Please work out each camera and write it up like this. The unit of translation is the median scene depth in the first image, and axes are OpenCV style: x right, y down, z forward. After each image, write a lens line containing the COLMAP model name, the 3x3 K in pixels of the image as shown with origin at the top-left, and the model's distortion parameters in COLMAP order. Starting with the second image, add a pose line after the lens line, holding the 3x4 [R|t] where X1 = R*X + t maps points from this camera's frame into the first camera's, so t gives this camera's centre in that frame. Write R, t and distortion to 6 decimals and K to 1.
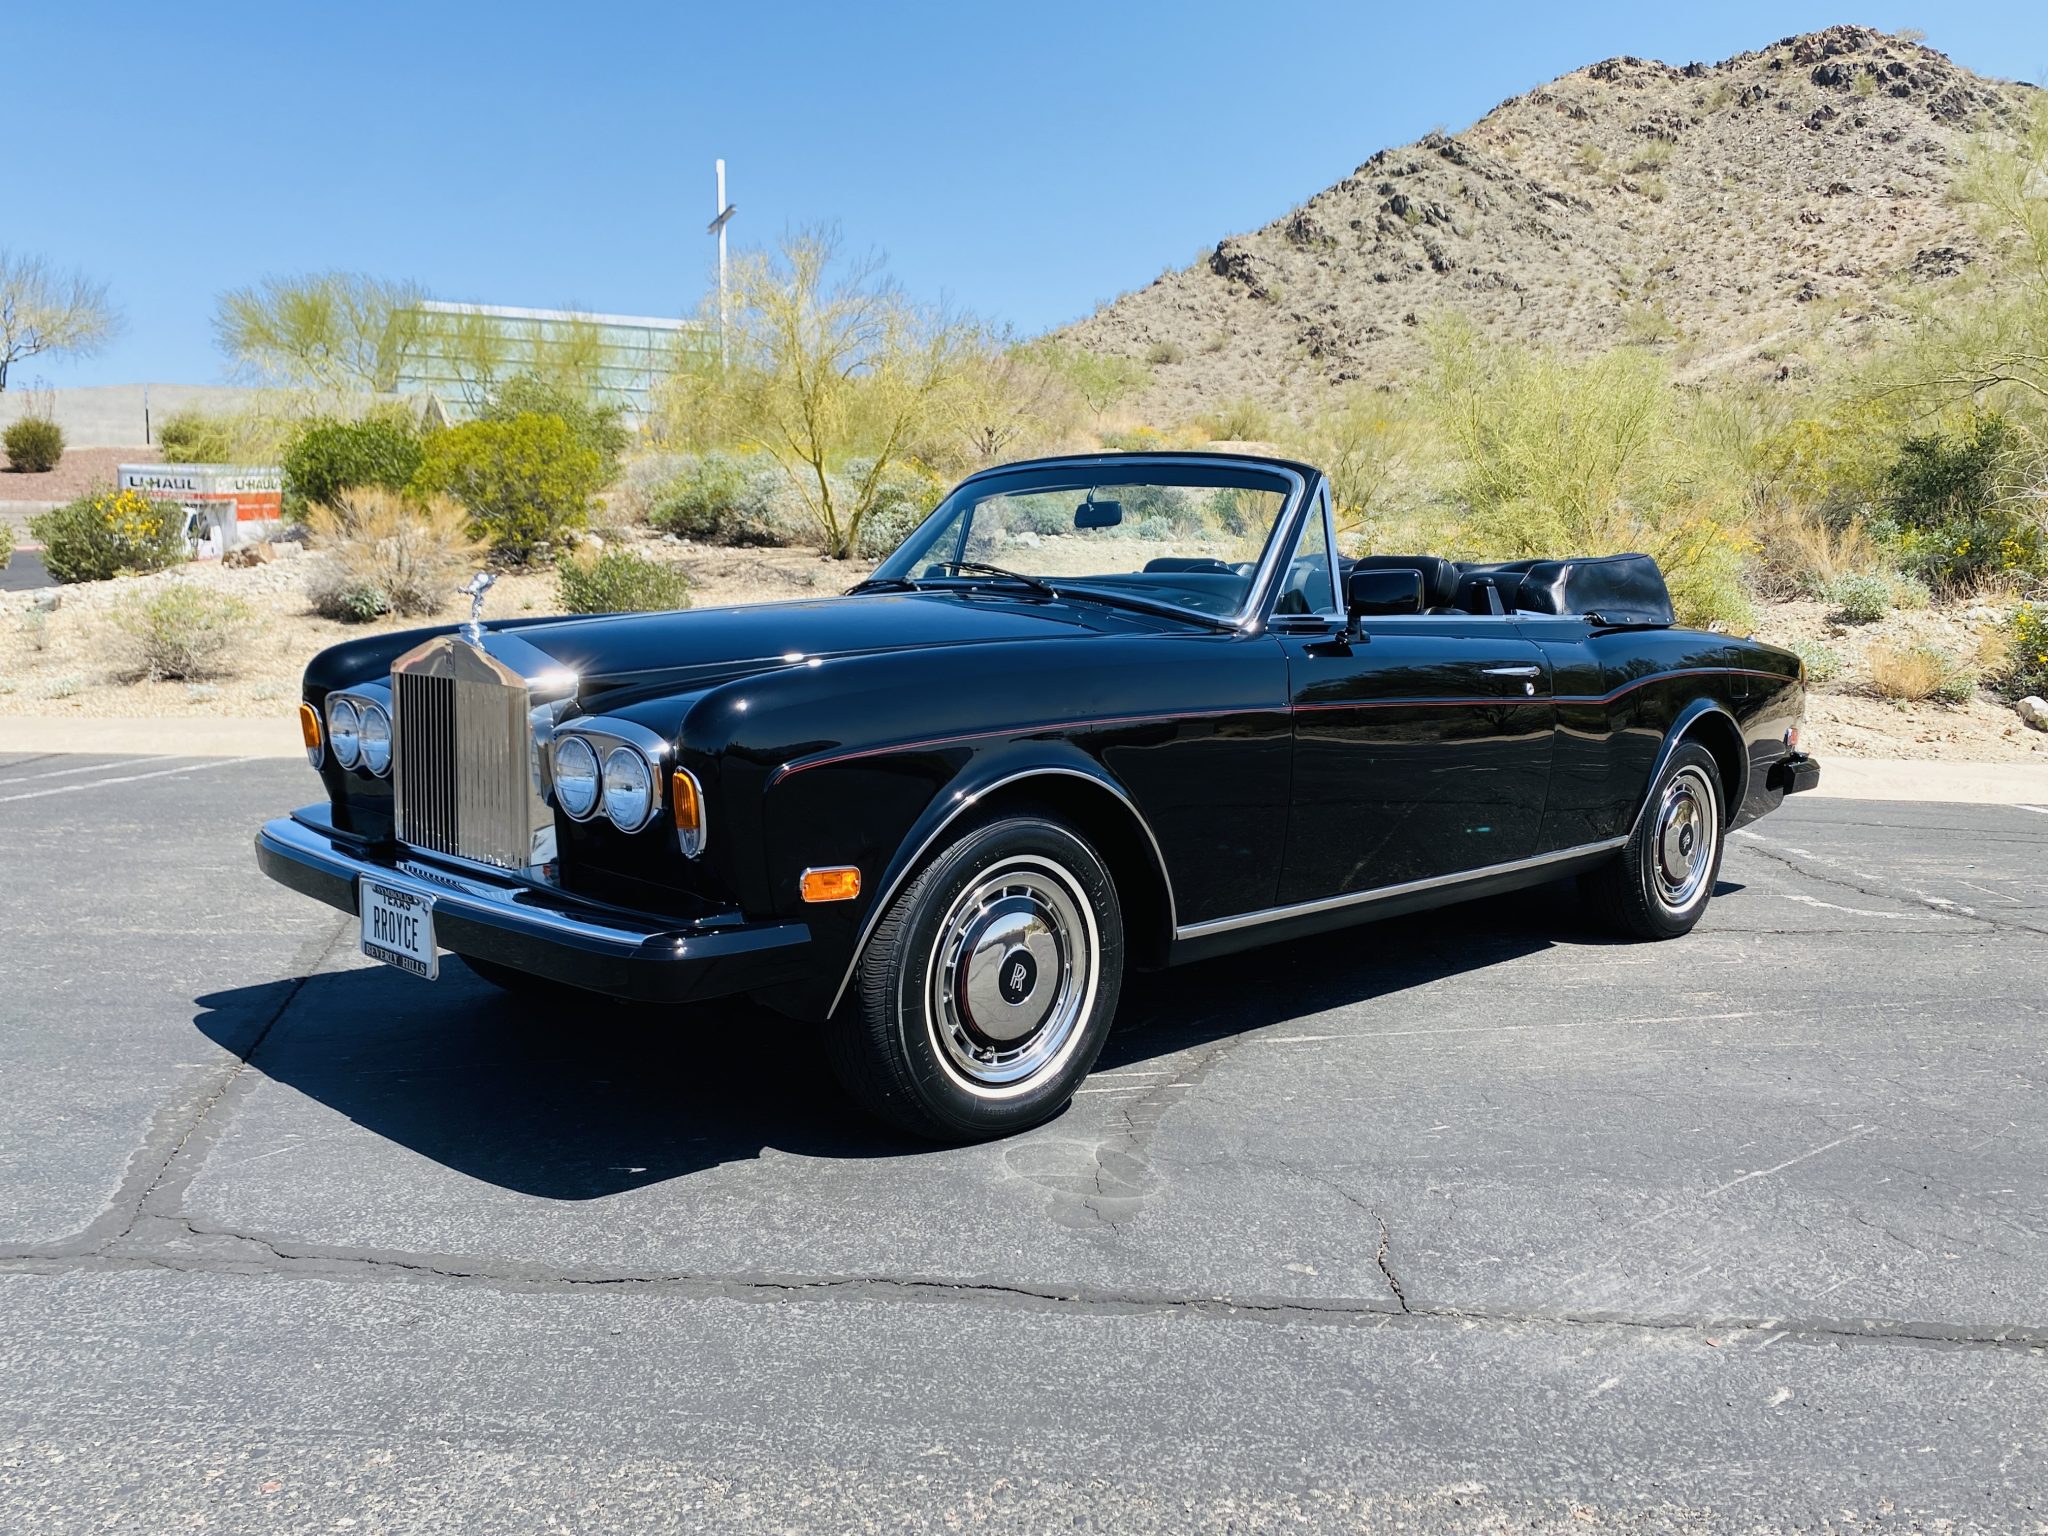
lens RADIAL K [[1691.3, 0, 1024.0], [0, 1691.3, 768.0], [0, 0, 1]] dist [0.056657, -0.099149]
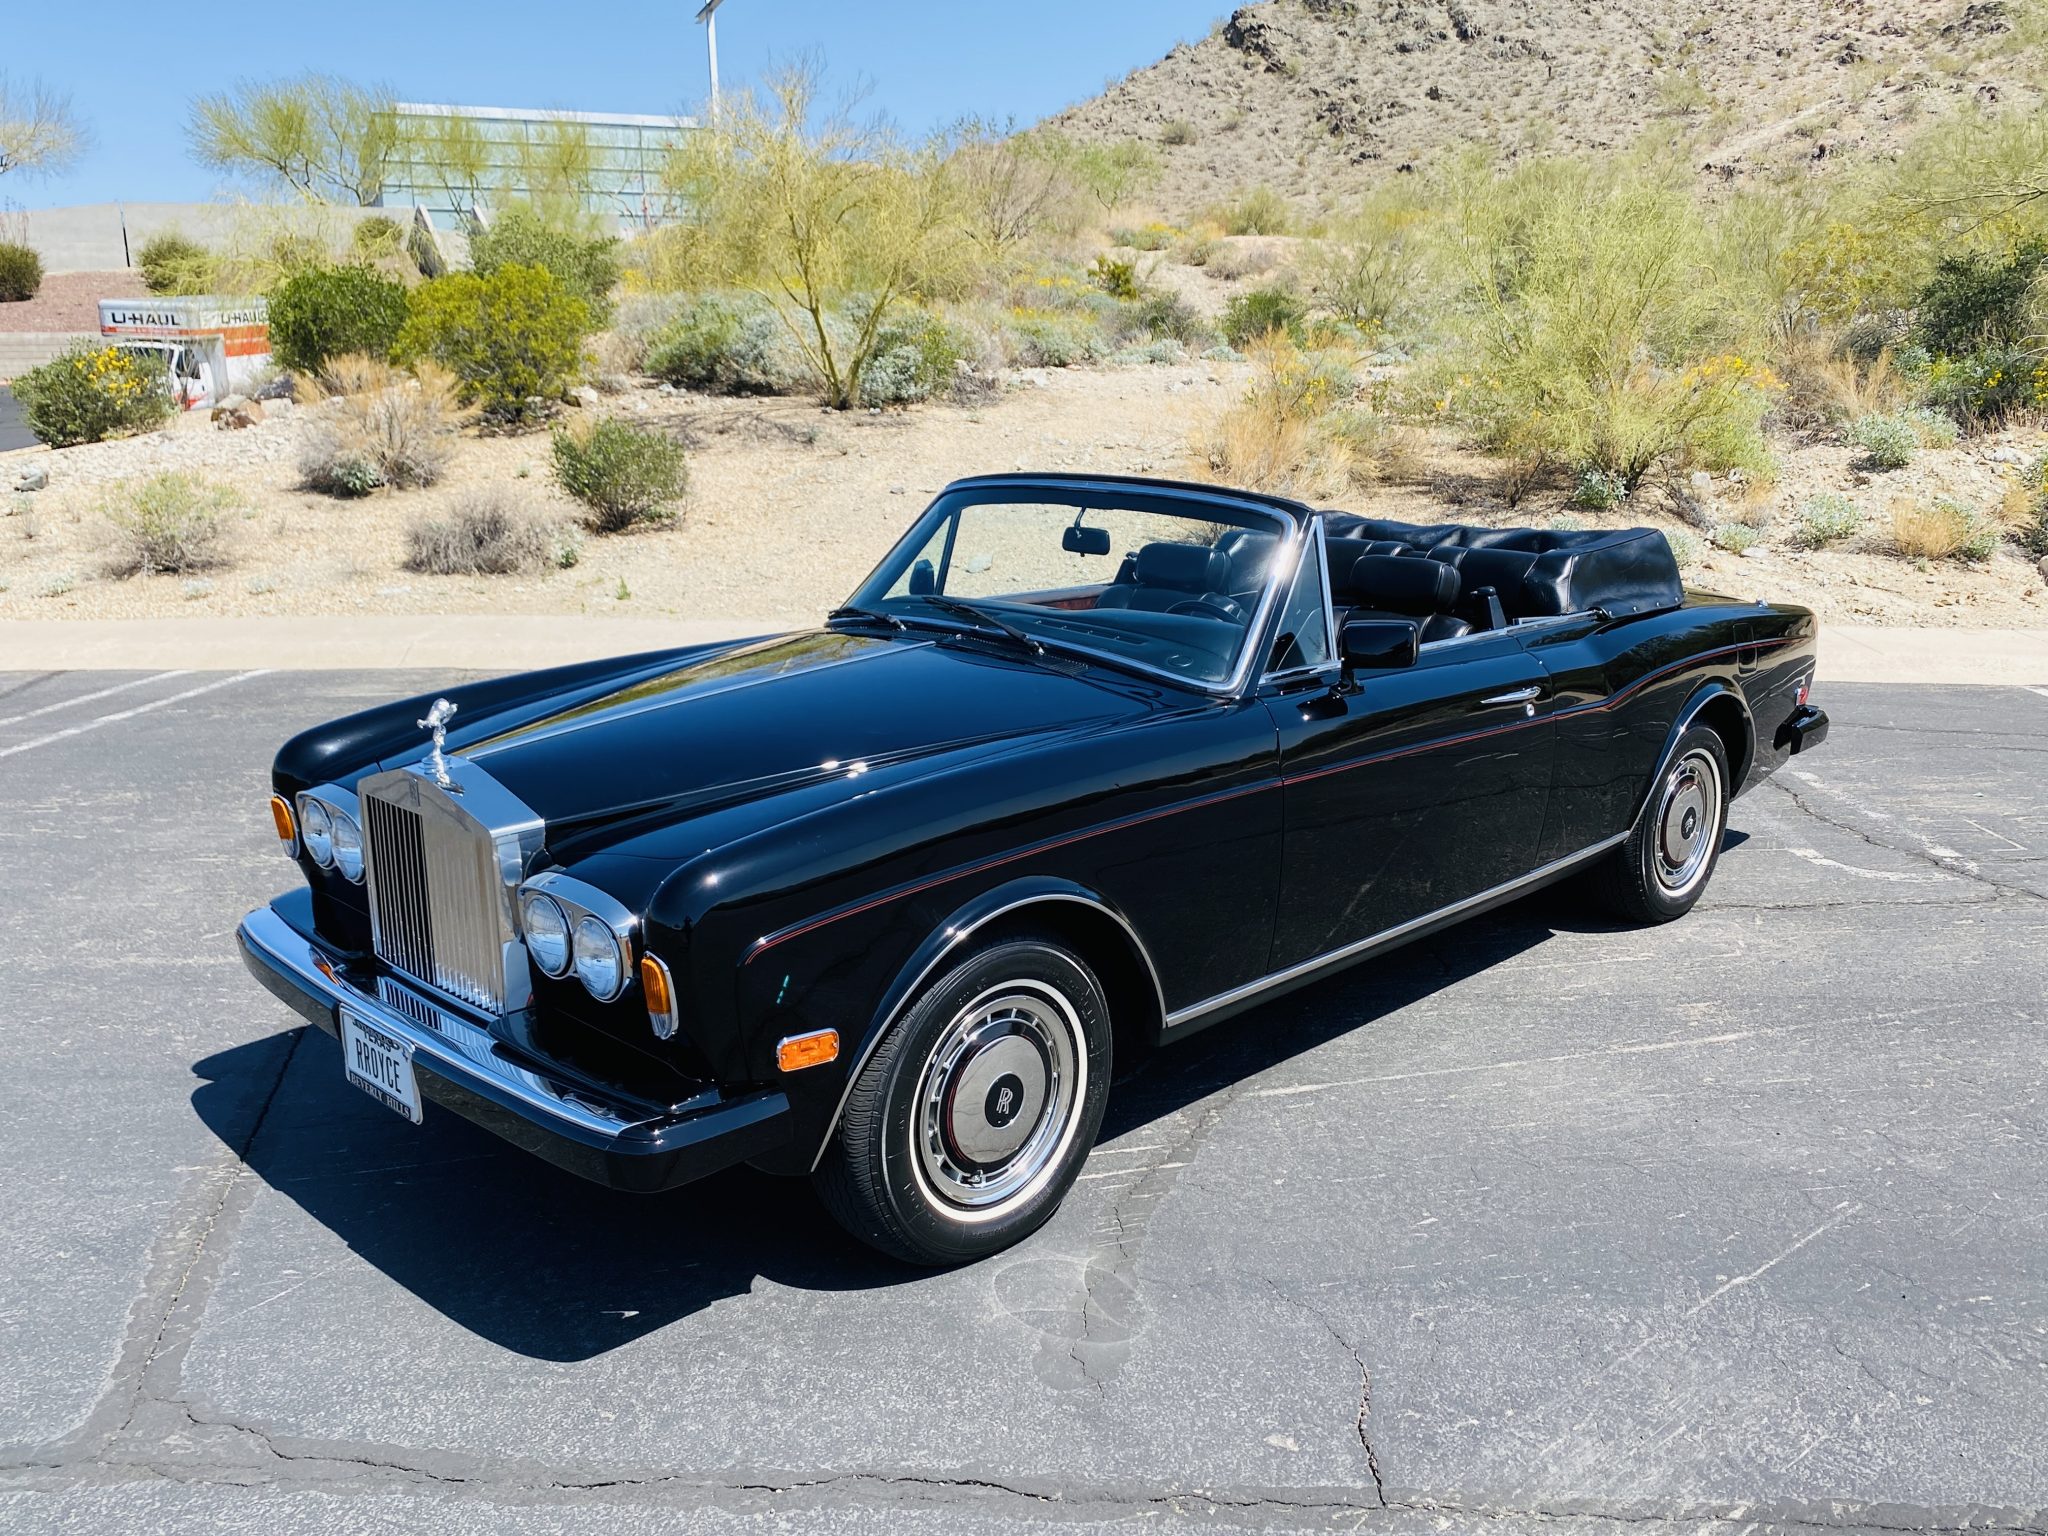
lens RADIAL K [[1701.7, 0, 1038.7], [0, 1701.7, 775.5], [0, 0, 1]] dist [0.008234, -0.003211]
pose [[0.999788, -0.020300, -0.003528, 0.014369], [0.020577, 0.992454, 0.120878, -0.111498], [0.001048, -0.120925, 0.992661, 0.018455]]
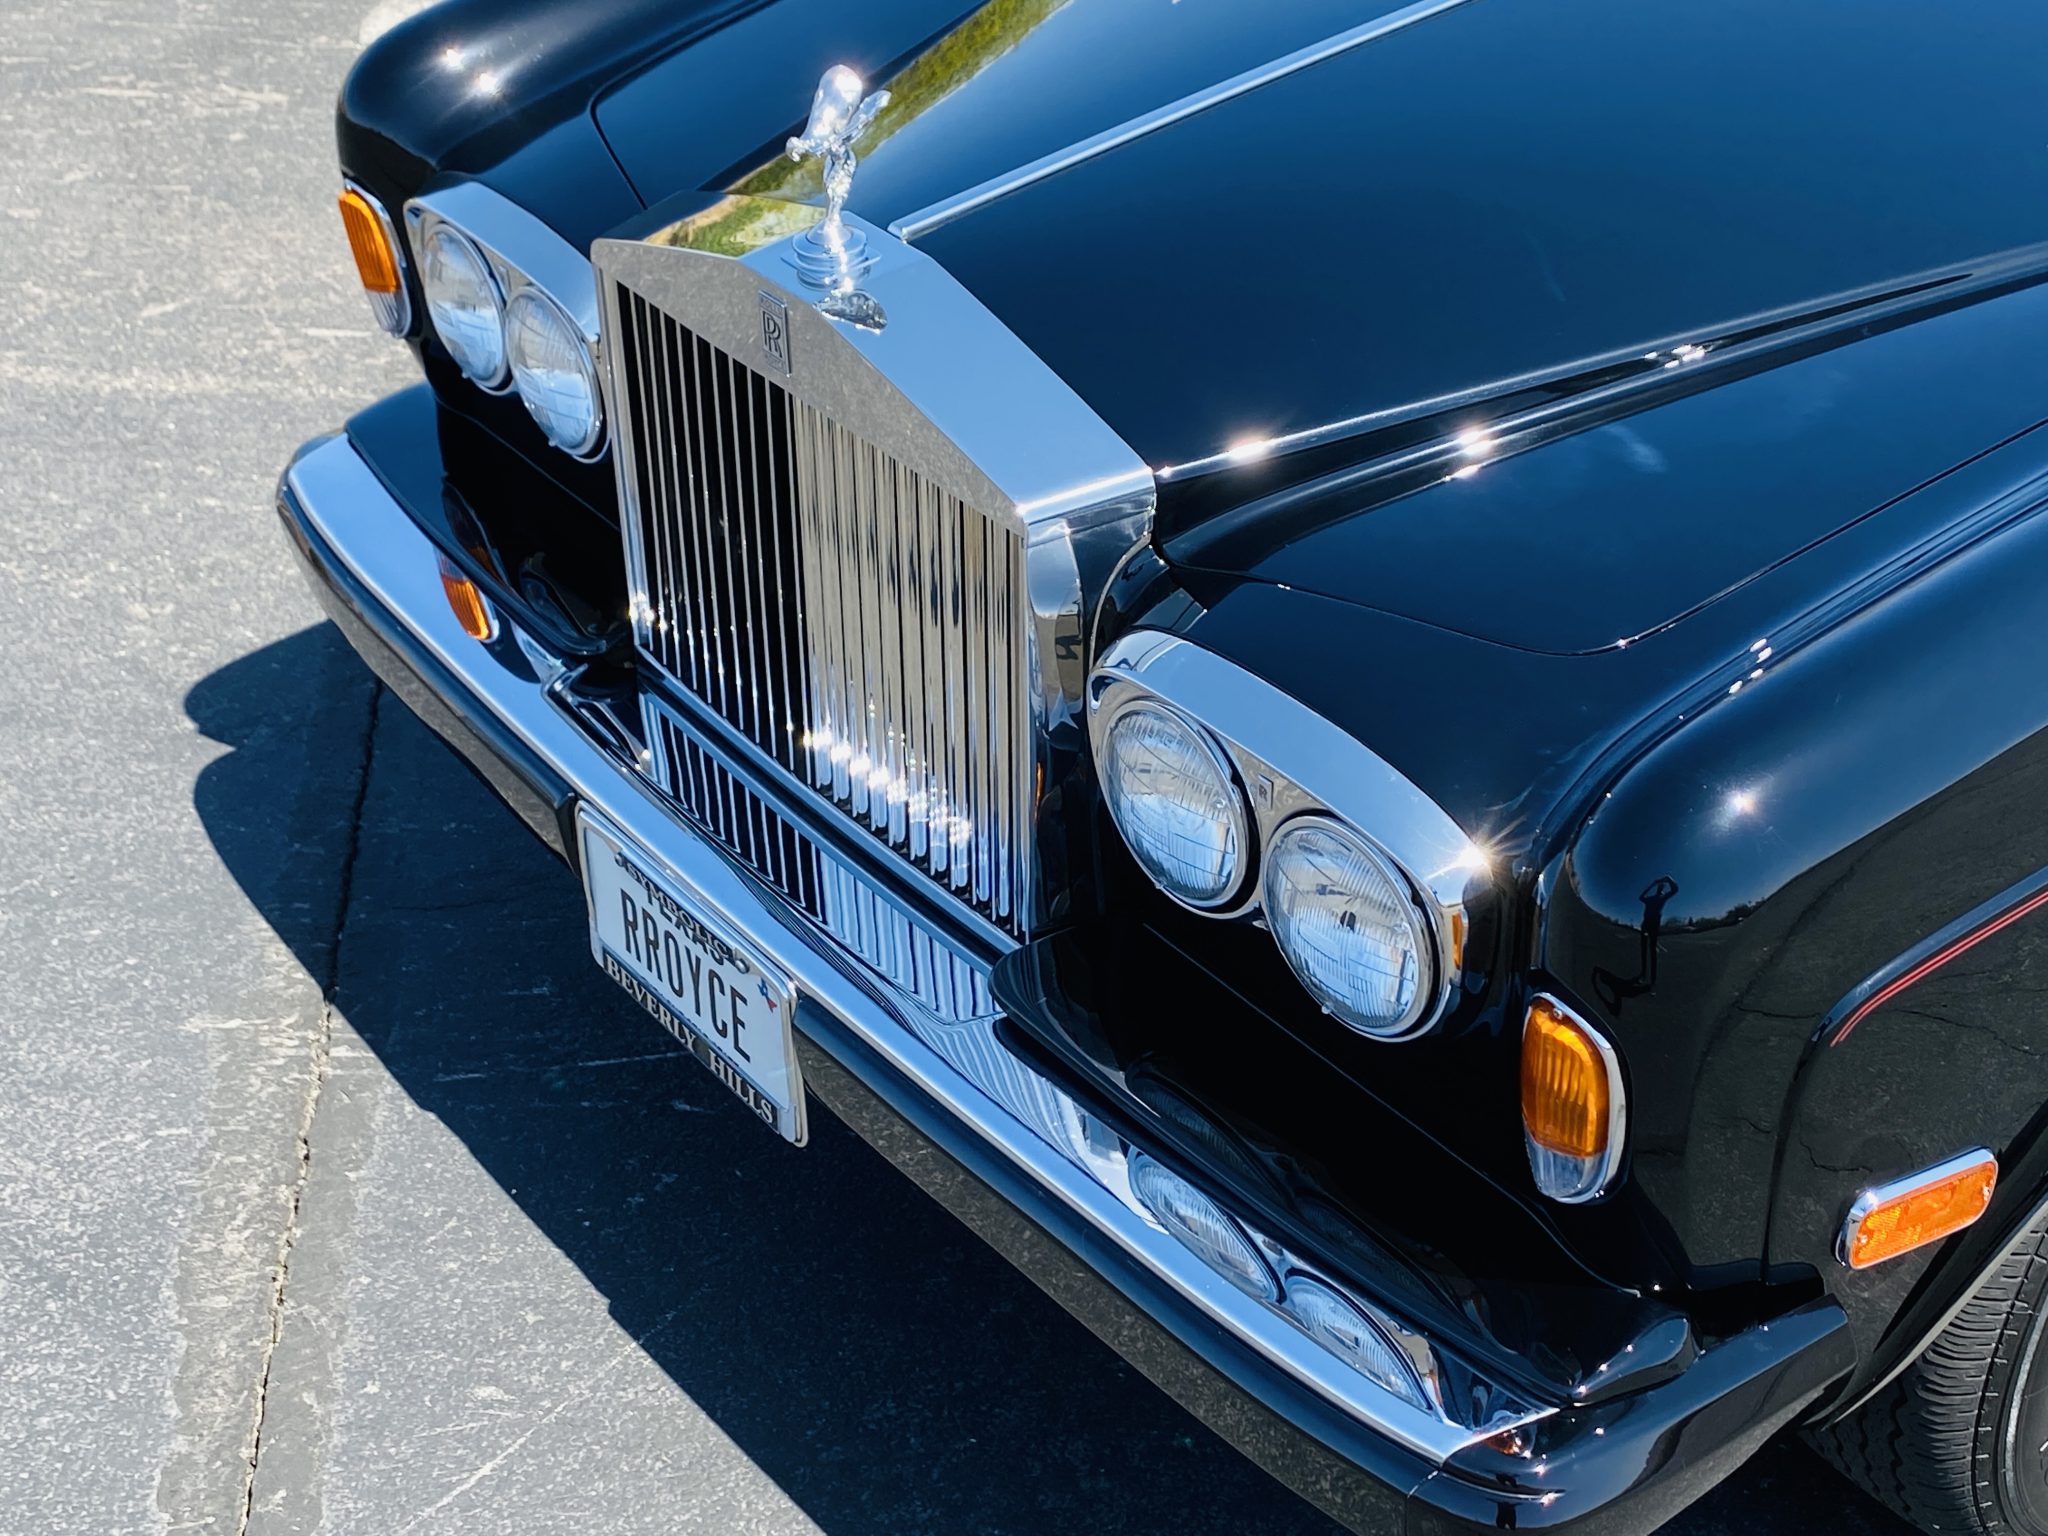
lens RADIAL K [[2770.7, 0, 1024.0], [0, 2770.7, 768.0], [0, 0, 1]] dist [0.232594, -0.800609]
pose [[0.991013, 0.056636, -0.121186, -0.125532], [0.005641, 0.887446, 0.460877, -0.153858], [0.133648, -0.457418, 0.879151, 0.266152]]
